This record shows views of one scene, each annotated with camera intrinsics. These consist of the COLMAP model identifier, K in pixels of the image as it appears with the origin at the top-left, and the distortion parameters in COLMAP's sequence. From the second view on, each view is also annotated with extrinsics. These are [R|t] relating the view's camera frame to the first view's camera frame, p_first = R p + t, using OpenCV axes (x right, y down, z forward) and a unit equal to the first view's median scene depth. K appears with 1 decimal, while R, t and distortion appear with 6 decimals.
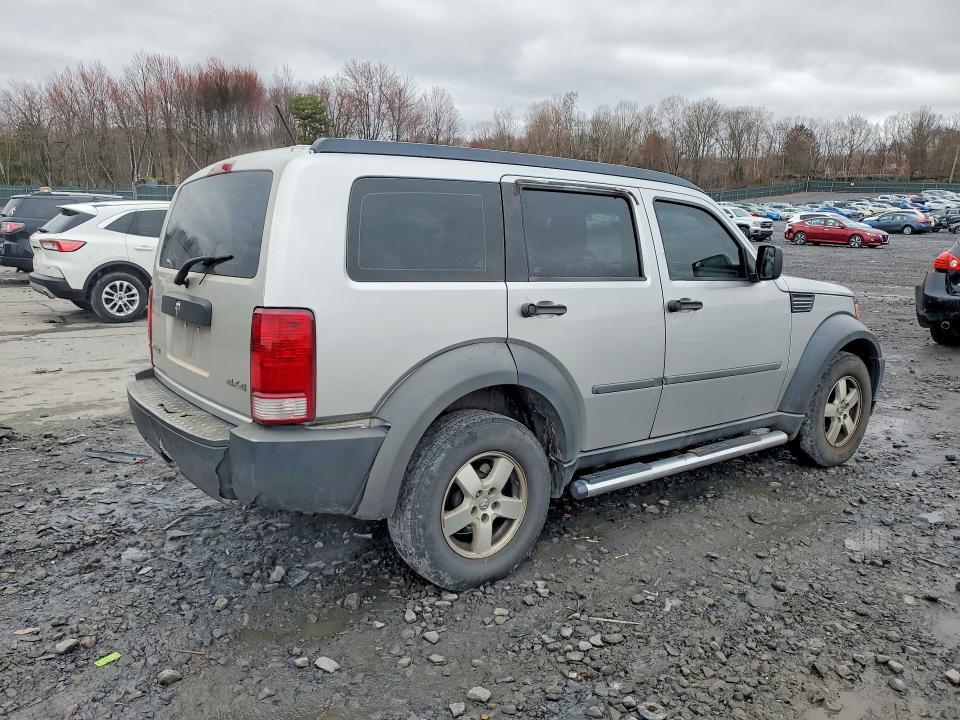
lens RADIAL K [[823.0, 0, 480.0], [0, 823.0, 360.0], [0, 0, 1]] dist [-0.054074, 0.000520]
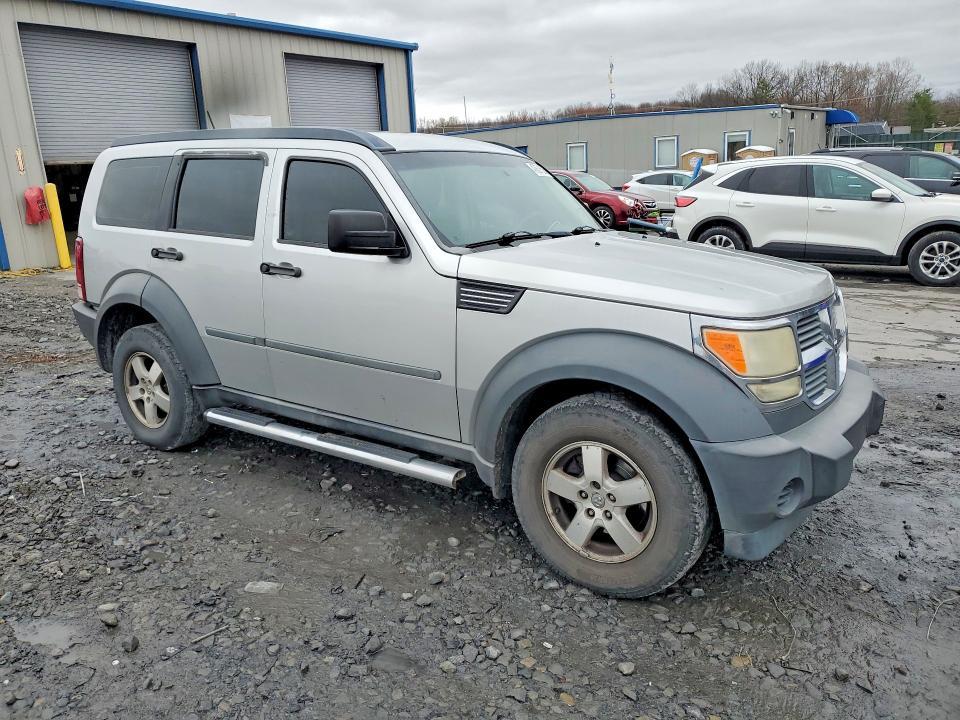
lens RADIAL K [[823.0, 0, 480.0], [0, 823.0, 360.0], [0, 0, 1]] dist [-0.054074, 0.000520]
pose [[0.278217, 0.195866, -0.940336, 1.148743], [-0.146070, 0.976229, 0.160124, -0.140876], [0.949346, 0.092806, 0.300214, 0.877702]]
